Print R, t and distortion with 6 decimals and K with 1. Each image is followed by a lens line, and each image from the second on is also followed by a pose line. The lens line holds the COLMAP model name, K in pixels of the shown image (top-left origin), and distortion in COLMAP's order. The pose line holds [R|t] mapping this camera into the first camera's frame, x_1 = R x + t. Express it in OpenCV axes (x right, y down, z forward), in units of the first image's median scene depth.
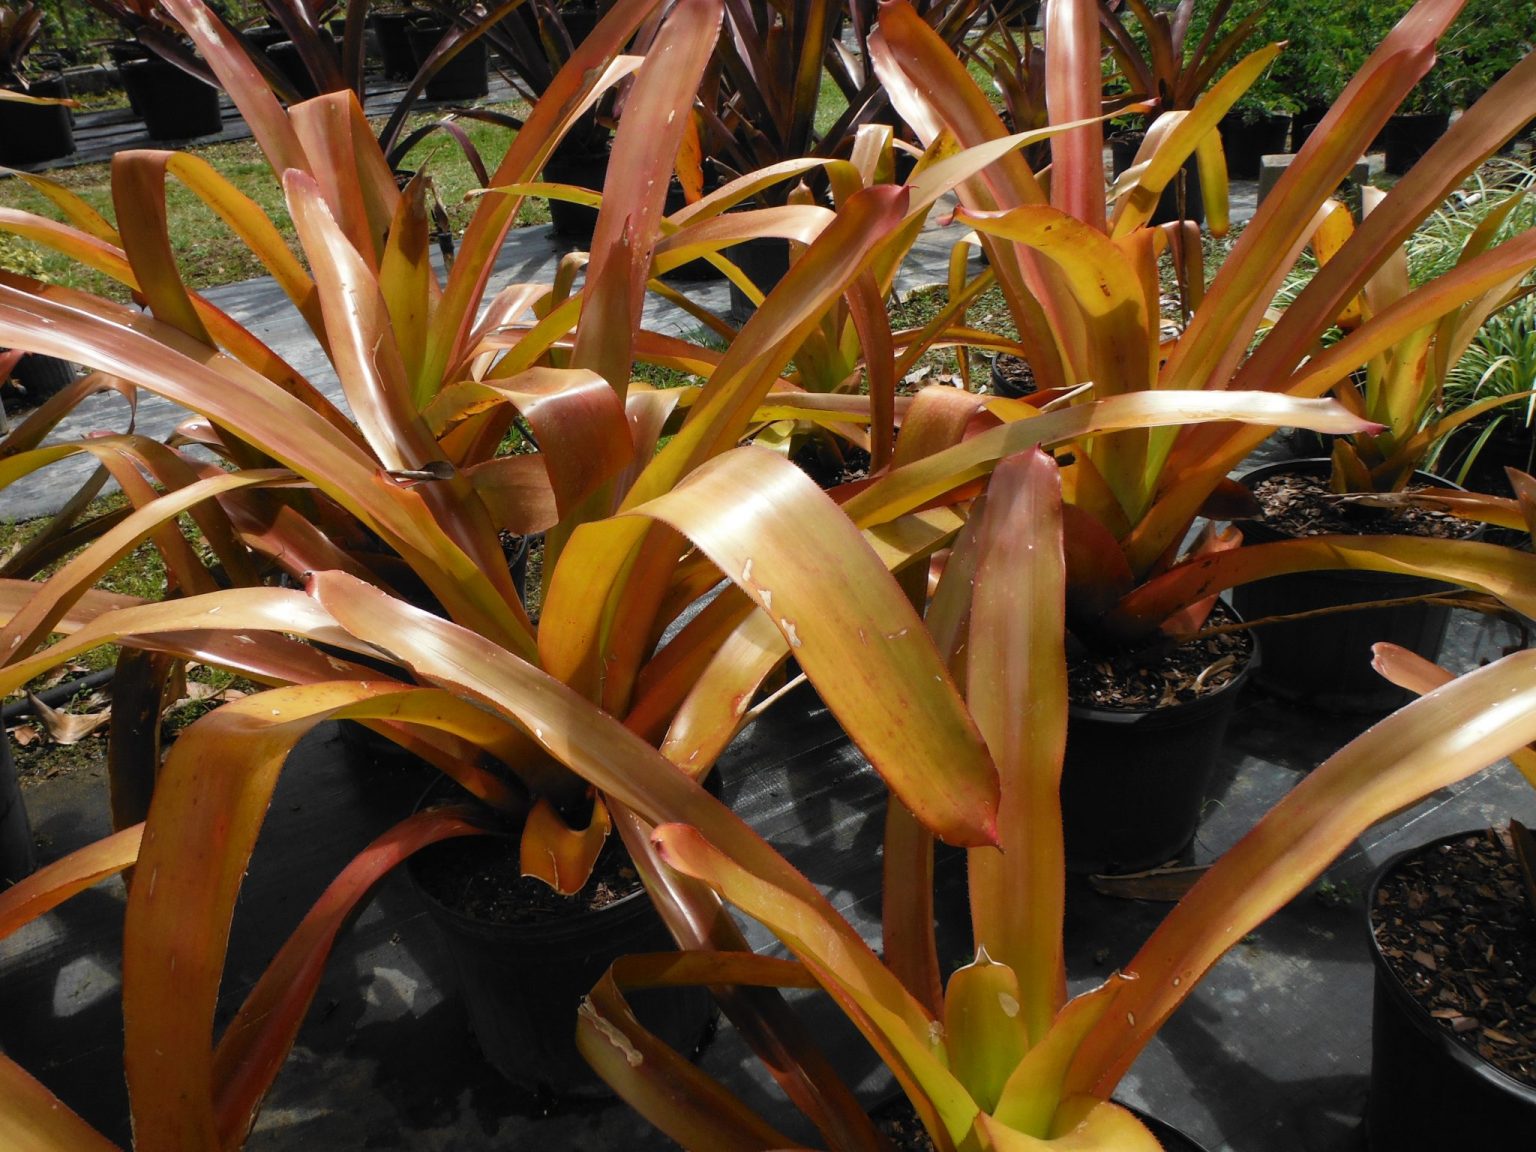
lens RADIAL K [[1287.9, 0, 768.0], [0, 1287.9, 576.0], [0, 0, 1]] dist [-0.070572, 0.125607]
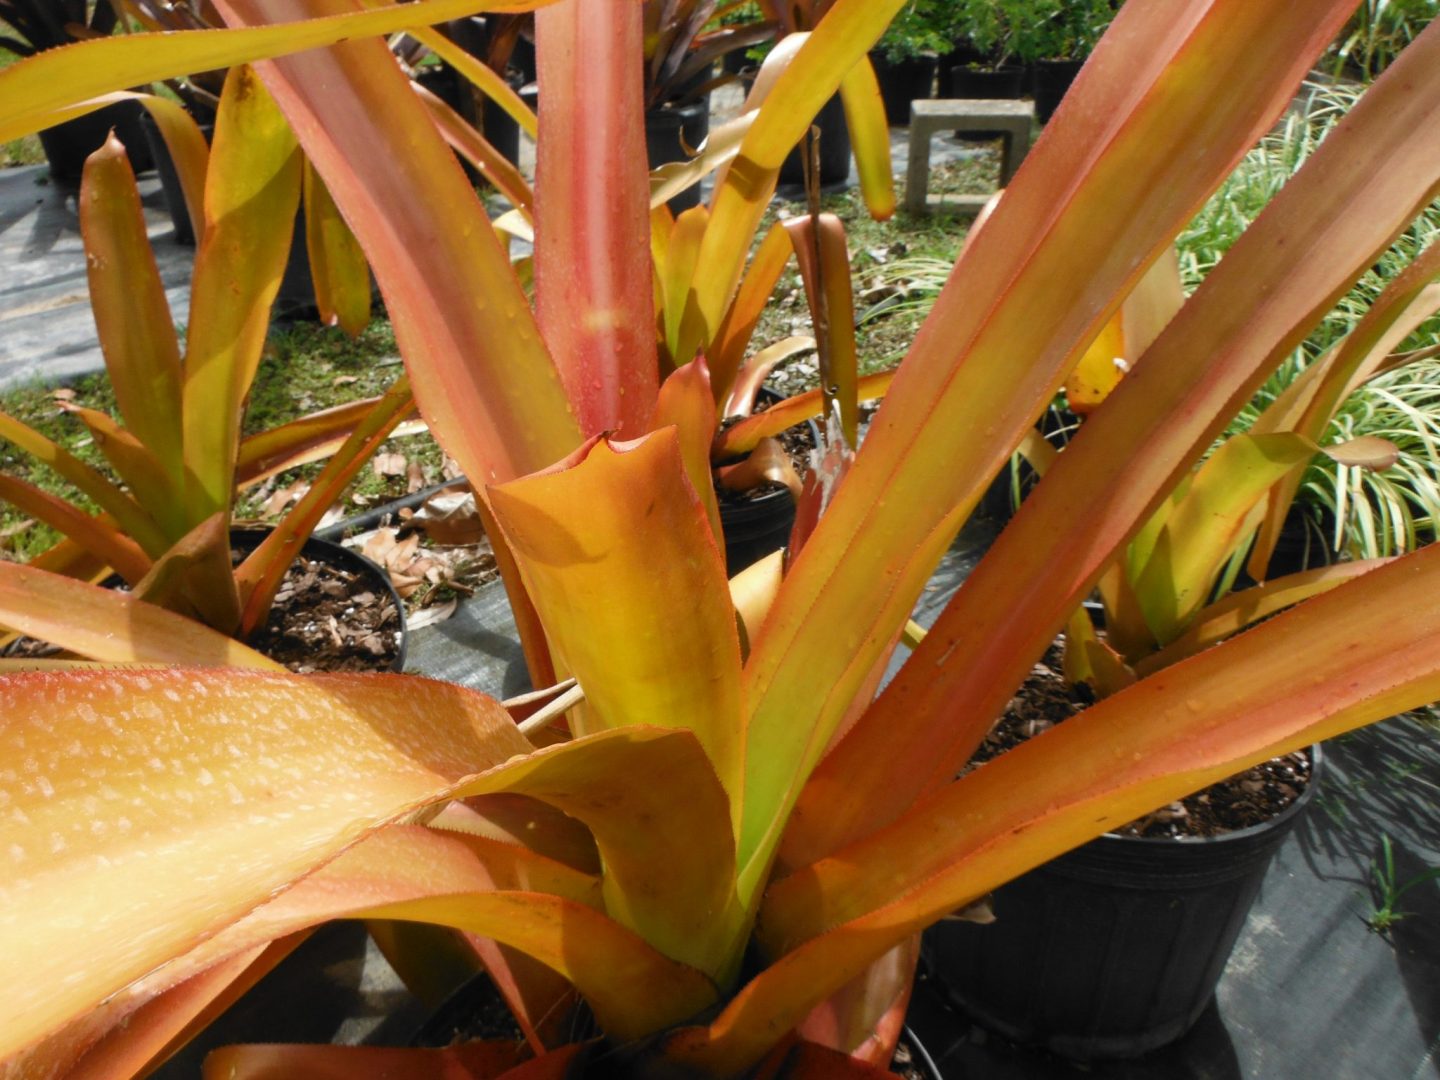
lens RADIAL K [[1120.0, 0, 720.0], [0, 1120.0, 540.0], [0, 0, 1]] dist [-0.005148, -0.003863]
pose [[0.977768, -0.048898, 0.203907, 0.156589], [0.035167, 0.996897, 0.070429, -0.155755], [-0.206718, -0.061692, 0.976454, 0.460961]]
